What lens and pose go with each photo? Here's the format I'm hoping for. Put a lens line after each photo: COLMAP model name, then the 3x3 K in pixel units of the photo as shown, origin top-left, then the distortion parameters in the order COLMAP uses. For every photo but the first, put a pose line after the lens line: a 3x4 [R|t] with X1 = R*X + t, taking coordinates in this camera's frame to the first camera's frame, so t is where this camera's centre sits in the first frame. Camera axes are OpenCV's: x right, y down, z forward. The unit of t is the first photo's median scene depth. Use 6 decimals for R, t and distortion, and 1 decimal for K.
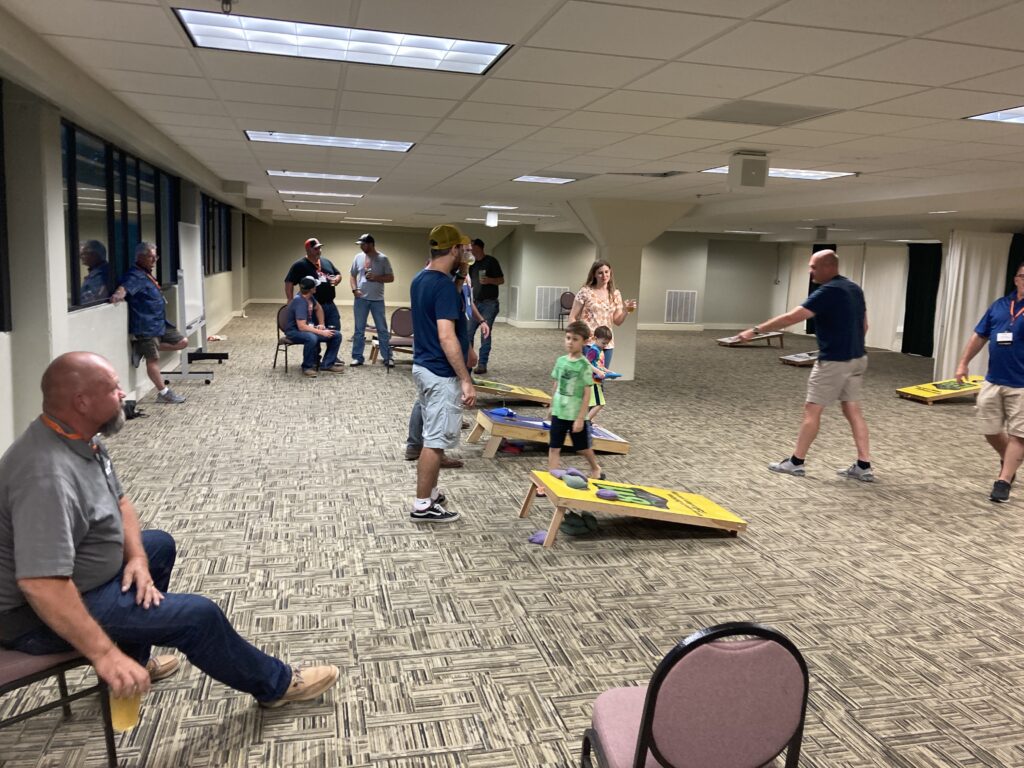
lens RADIAL K [[843.5, 0, 512.0], [0, 843.5, 384.0], [0, 0, 1]] dist [0.011831, 0.008194]
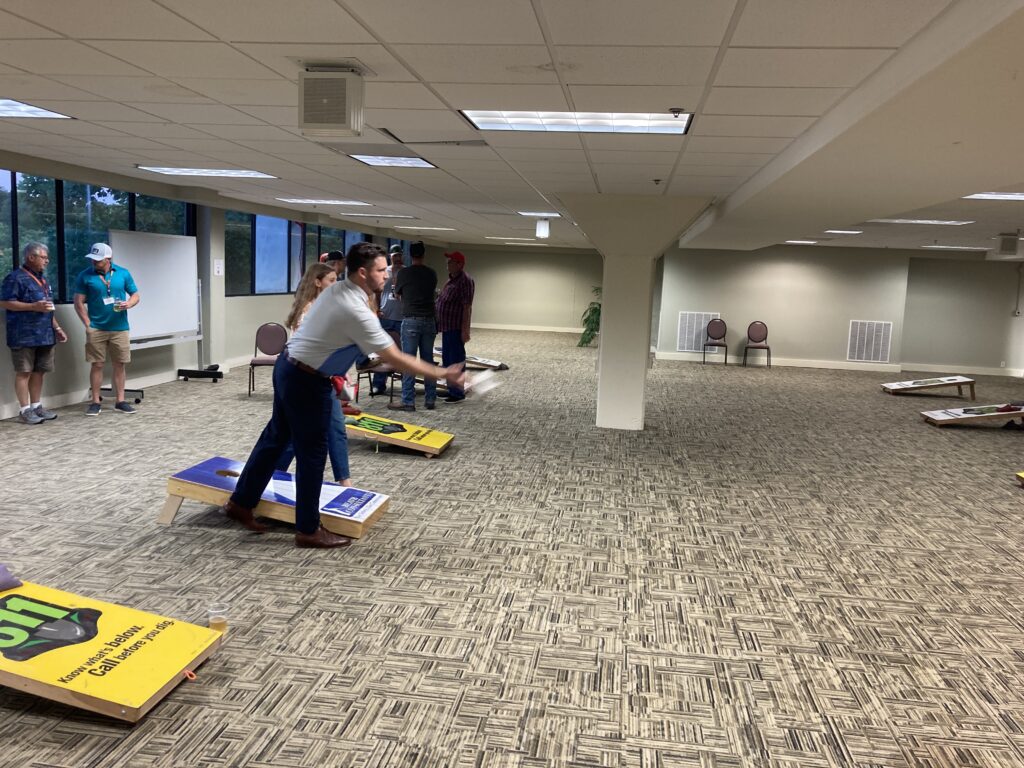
lens RADIAL K [[815.6, 0, 517.5], [0, 815.6, 373.0], [0, 0, 1]] dist [0.023689, -0.009924]
pose [[0.933281, 0.045994, -0.356190, 0.423737], [-0.062134, 0.997488, -0.034000, -0.034804], [0.353732, 0.053863, 0.933795, 0.387198]]
